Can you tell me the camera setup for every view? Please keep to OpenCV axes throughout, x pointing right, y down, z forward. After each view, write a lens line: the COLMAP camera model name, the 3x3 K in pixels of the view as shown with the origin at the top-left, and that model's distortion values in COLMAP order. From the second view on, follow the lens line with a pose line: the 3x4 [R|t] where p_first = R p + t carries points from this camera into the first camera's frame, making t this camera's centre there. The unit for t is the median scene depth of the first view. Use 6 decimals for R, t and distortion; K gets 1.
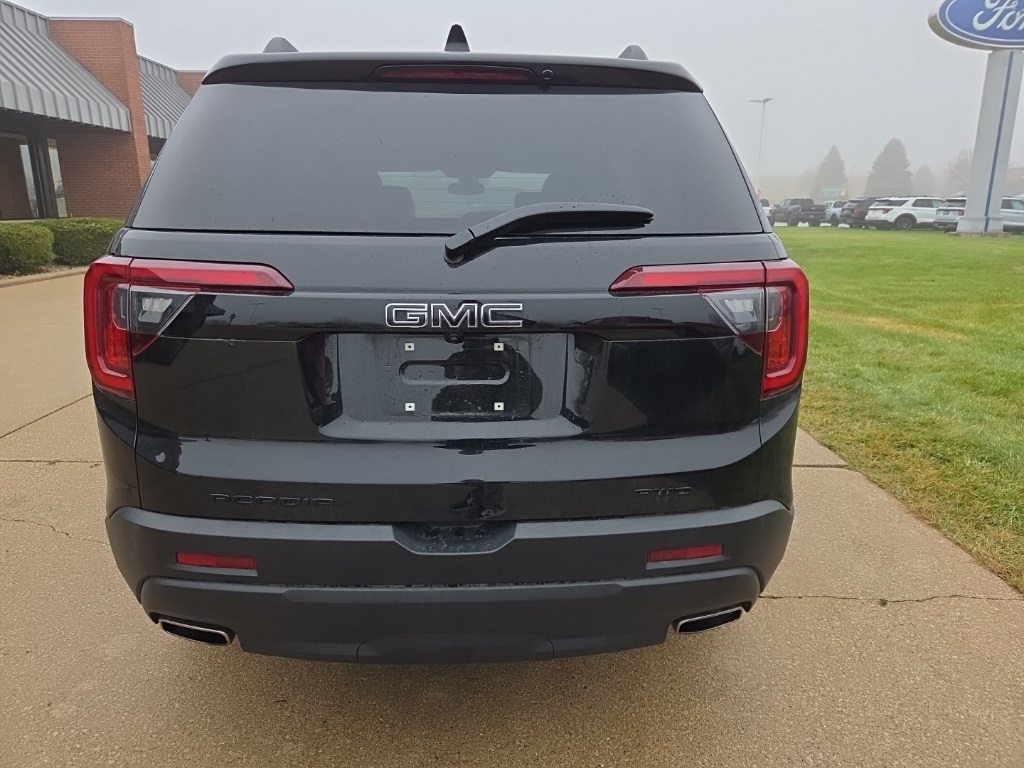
lens RADIAL K [[695.1, 0, 513.5], [0, 695.1, 387.9], [0, 0, 1]] dist [0.040212, -0.004446]
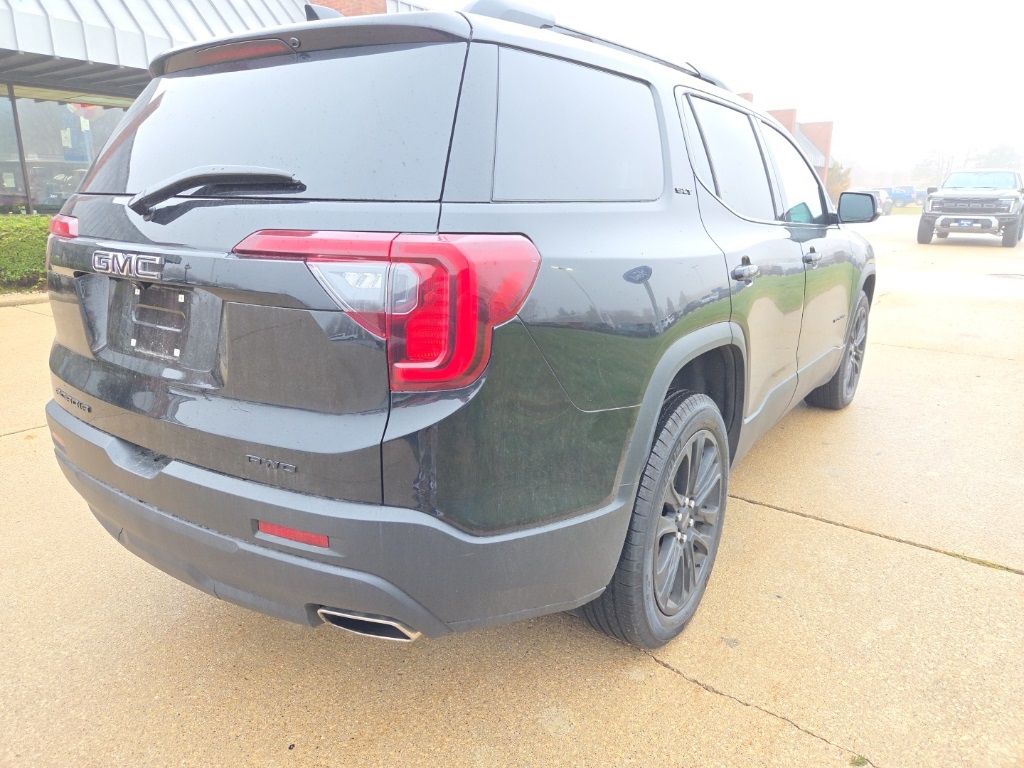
lens RADIAL K [[695.1, 0, 511.3], [0, 695.1, 391.2], [0, 0, 1]] dist [0.040212, -0.004446]
pose [[0.801565, 0.166057, -0.574385, 1.049131], [-0.159921, 0.985203, 0.061653, -0.066161], [0.576123, 0.042437, 0.816260, 0.399173]]
